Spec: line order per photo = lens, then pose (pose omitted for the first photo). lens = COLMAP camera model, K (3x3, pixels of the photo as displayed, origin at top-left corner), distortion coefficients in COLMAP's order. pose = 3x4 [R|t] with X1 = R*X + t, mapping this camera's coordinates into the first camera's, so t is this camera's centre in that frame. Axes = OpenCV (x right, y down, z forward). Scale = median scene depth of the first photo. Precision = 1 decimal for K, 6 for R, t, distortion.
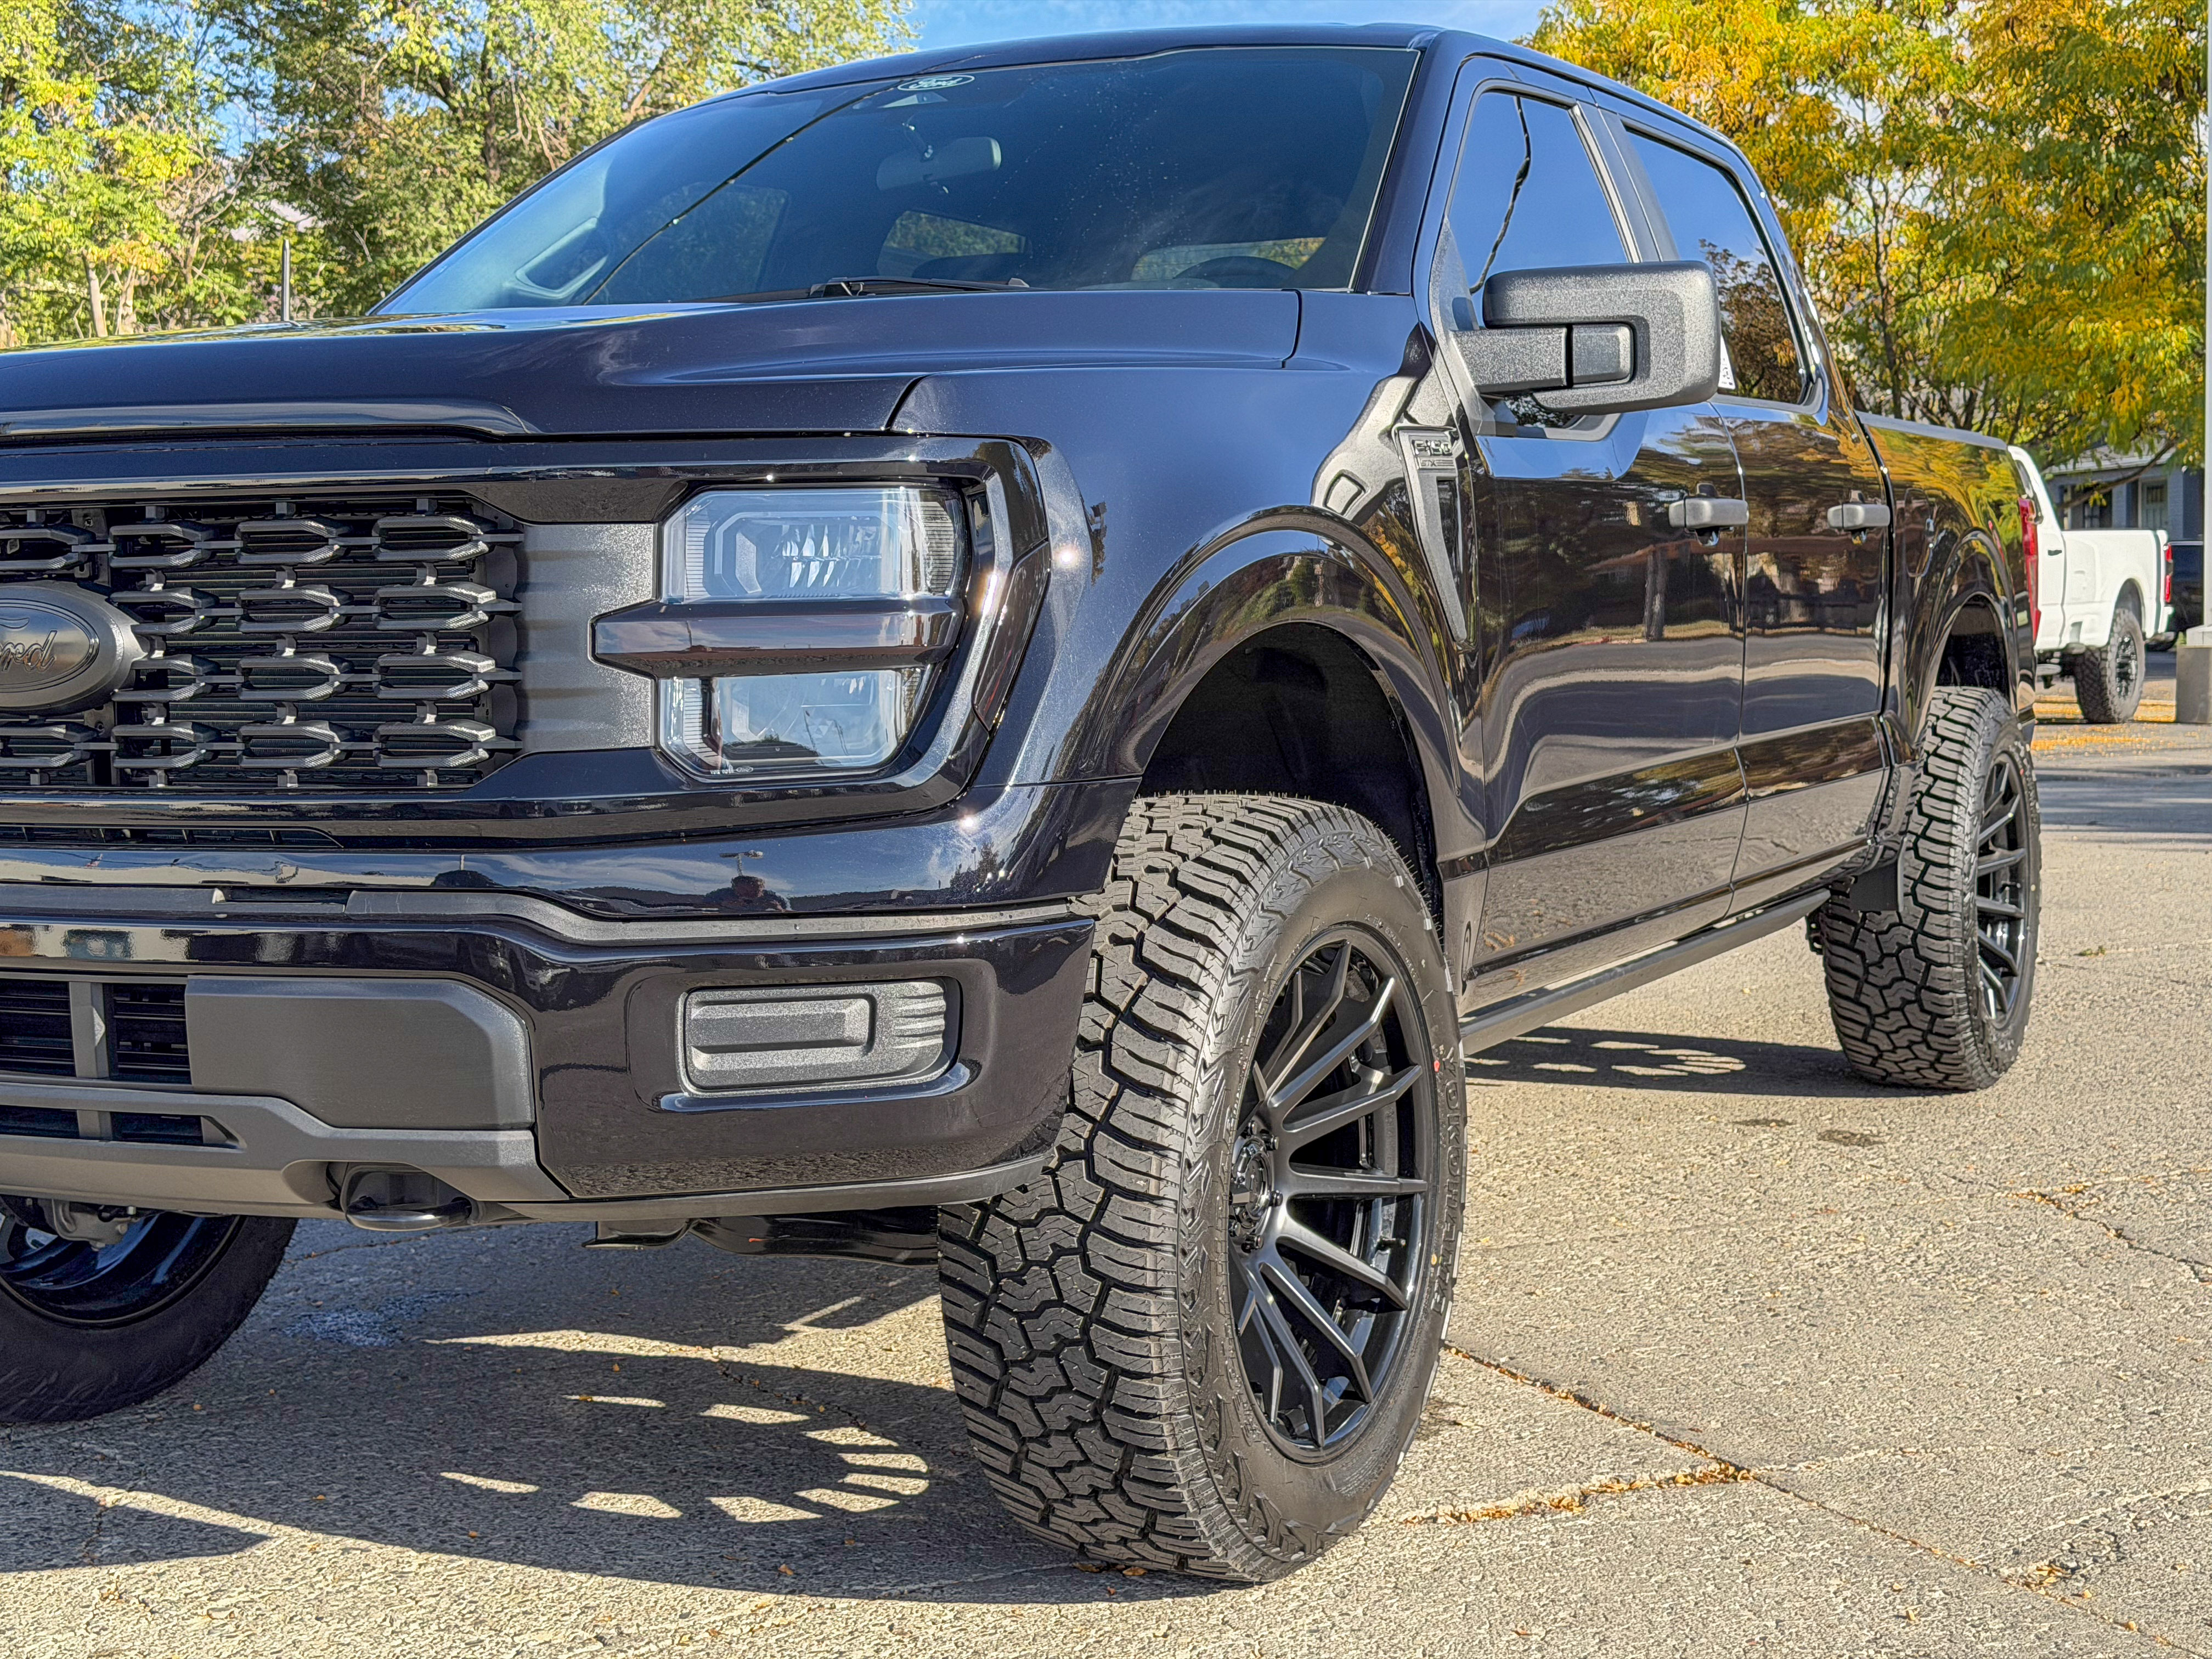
lens RADIAL K [[3071.1, 0, 1121.0], [0, 3071.1, 842.5], [0, 0, 1]] dist [0.214008, -0.527802]
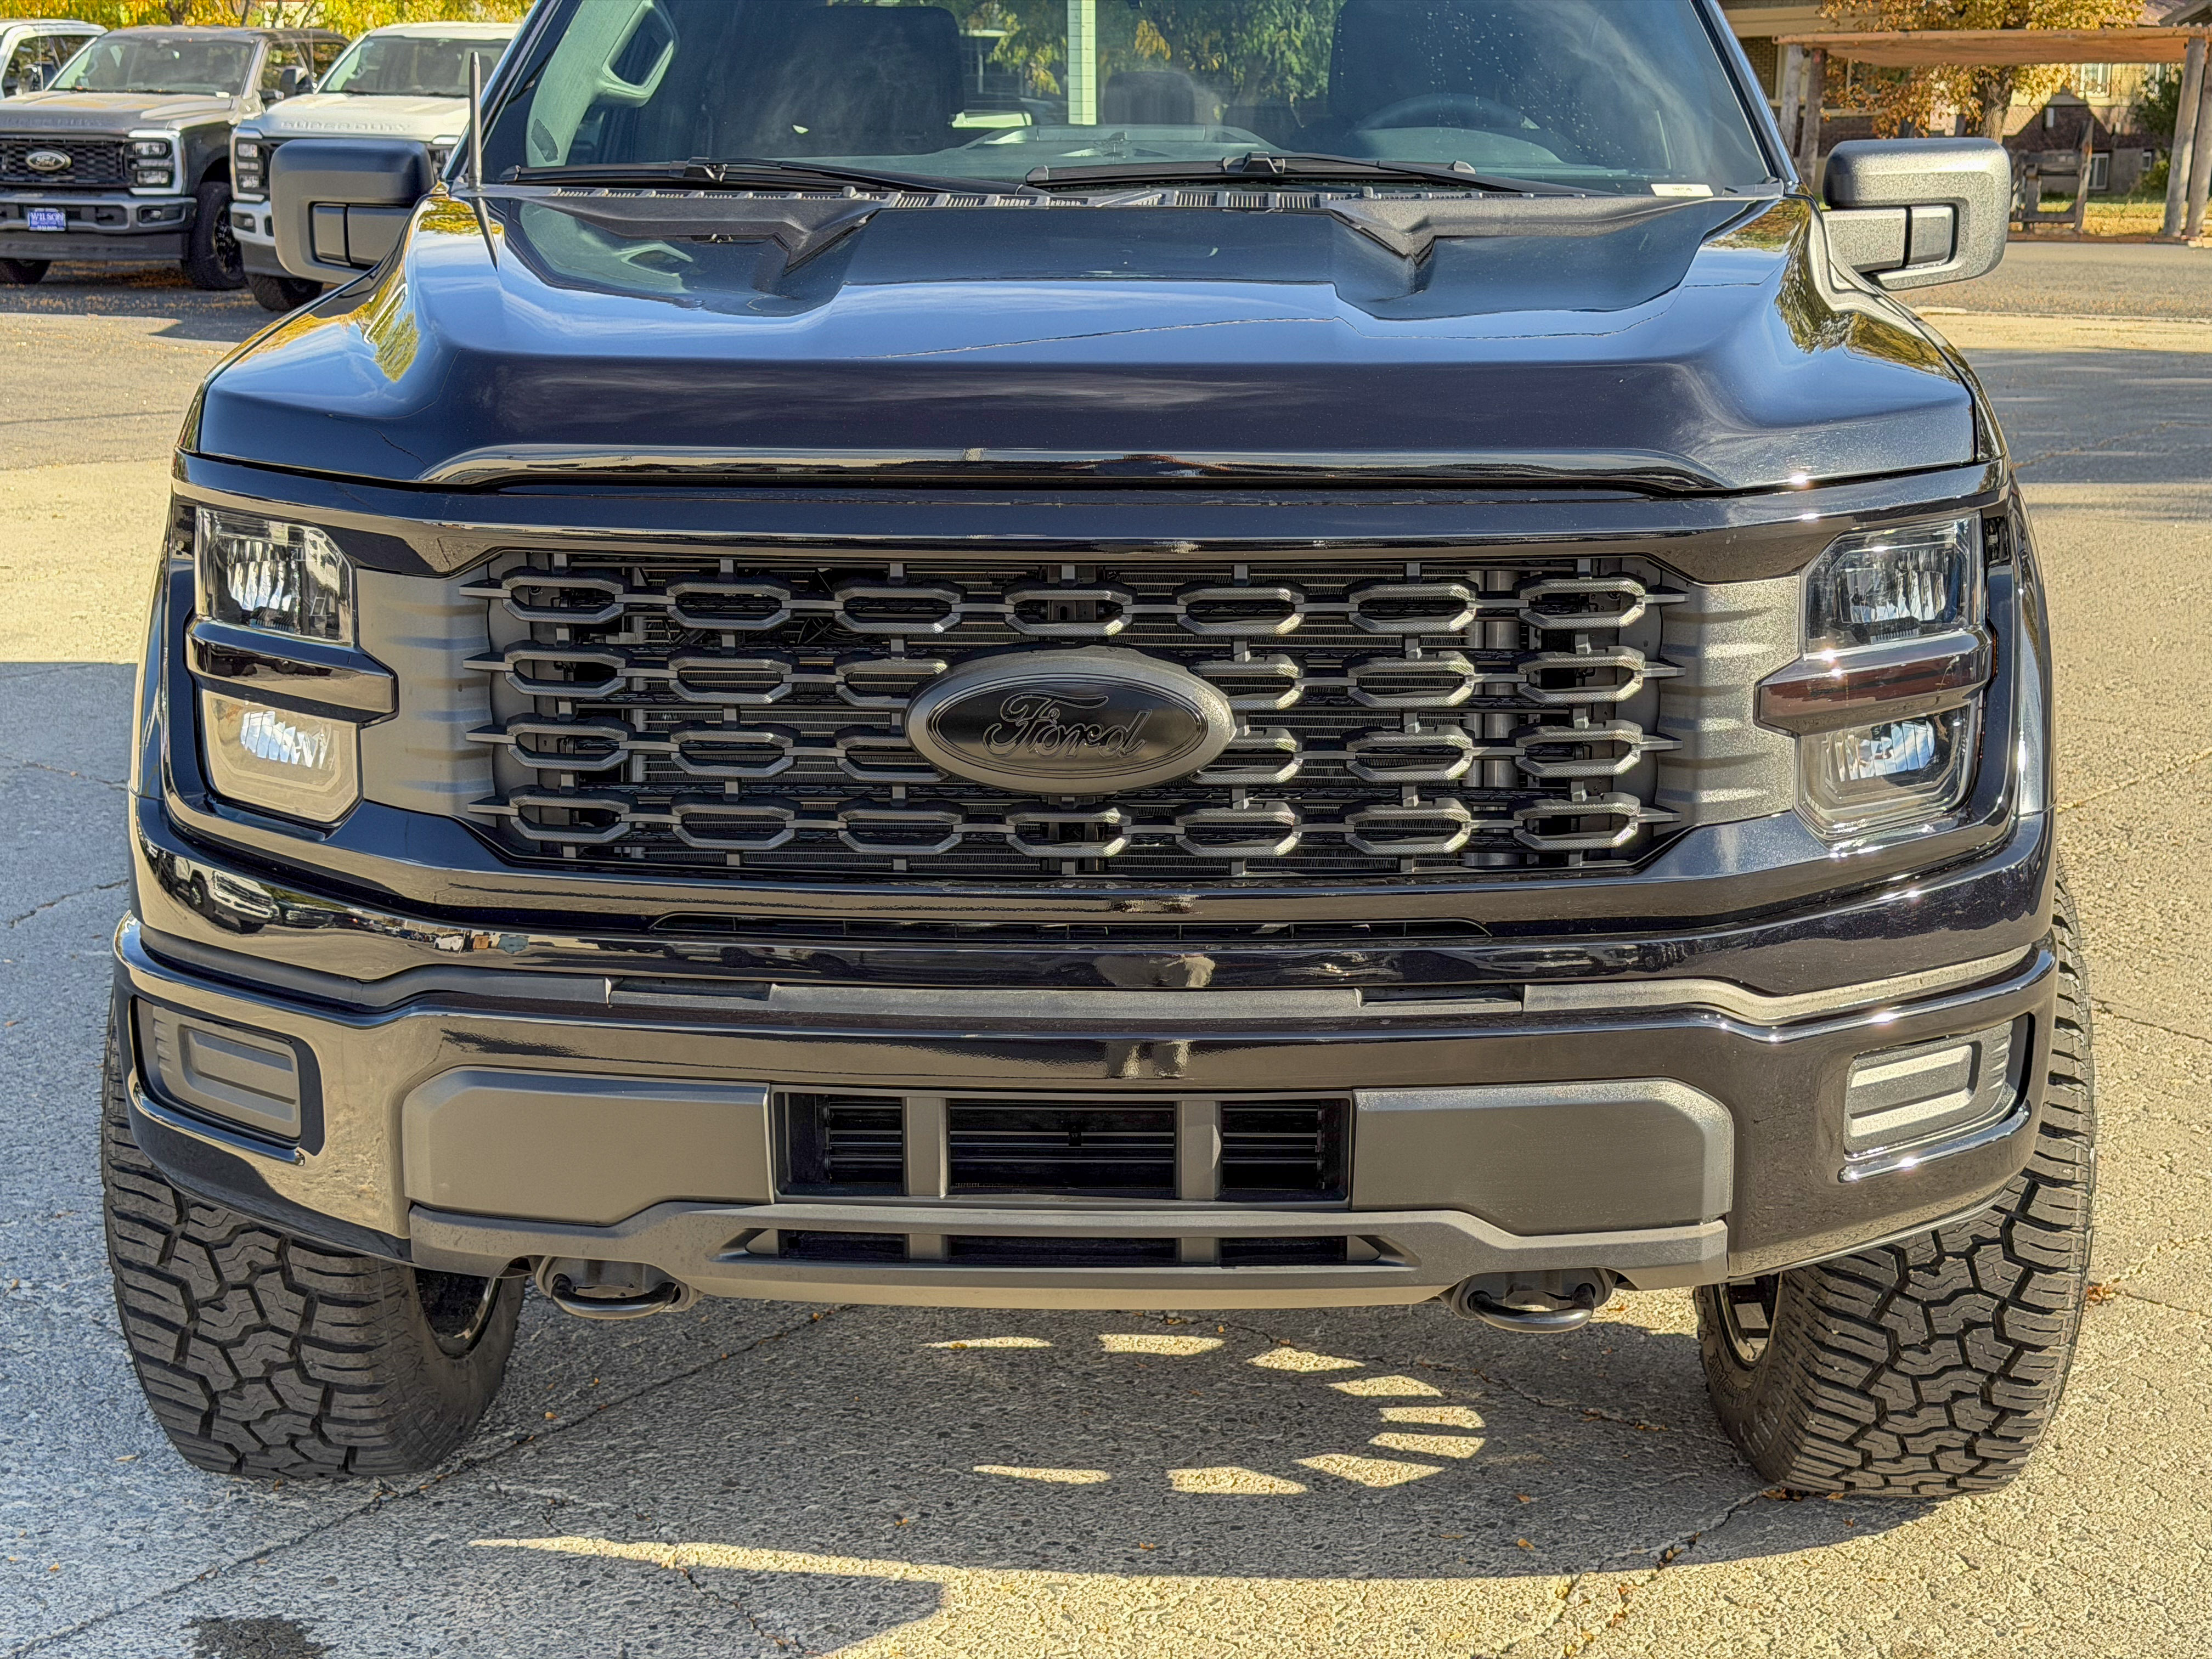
lens RADIAL K [[3077.1, 0, 1106.0], [0, 3077.1, 829.5], [0, 0, 1]] dist [0.231920, -0.581611]
pose [[0.907911, -0.078794, 0.411690, -0.702875], [0.016775, 0.988217, 0.152140, -0.165398], [-0.418827, -0.131223, 0.898535, 0.212106]]
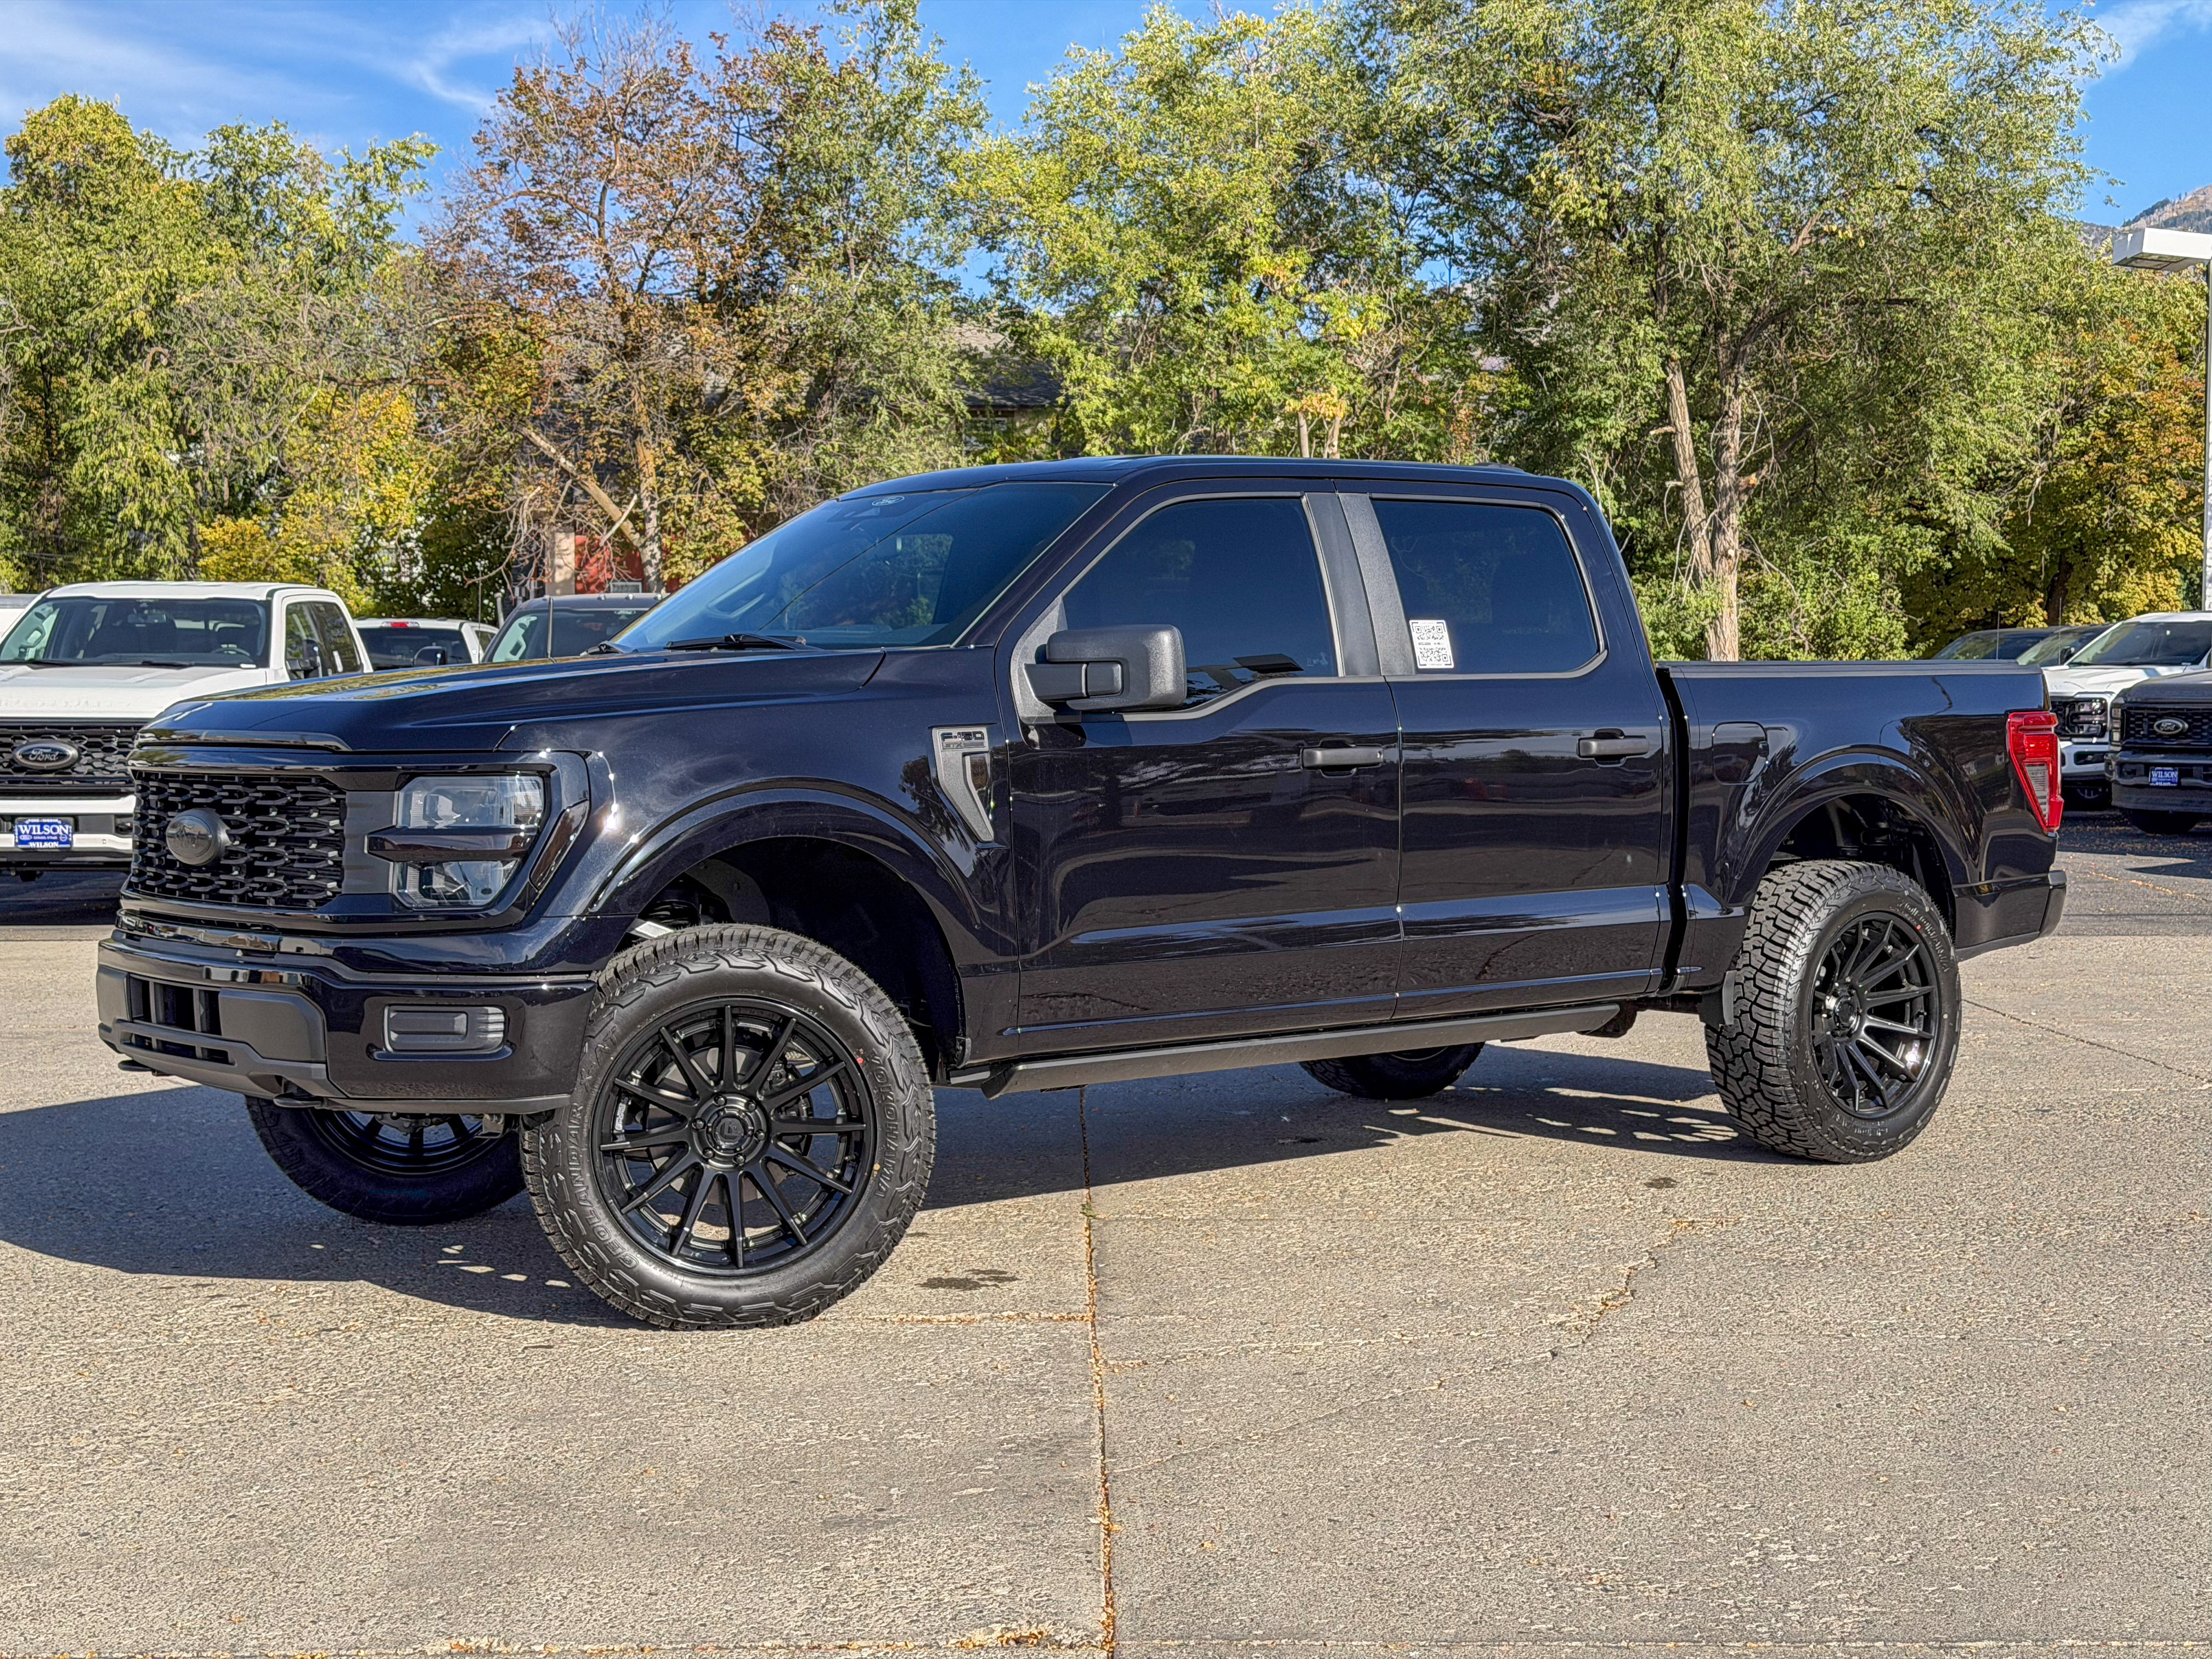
lens RADIAL K [[3071.1, 0, 1121.0], [0, 3071.1, 842.5], [0, 0, 1]] dist [0.214008, -0.527802]
pose [[0.912272, 0.028281, -0.408606, 1.148846], [-0.039774, 0.999015, -0.019656, -0.041578], [0.407648, 0.034184, 0.912499, -0.749003]]
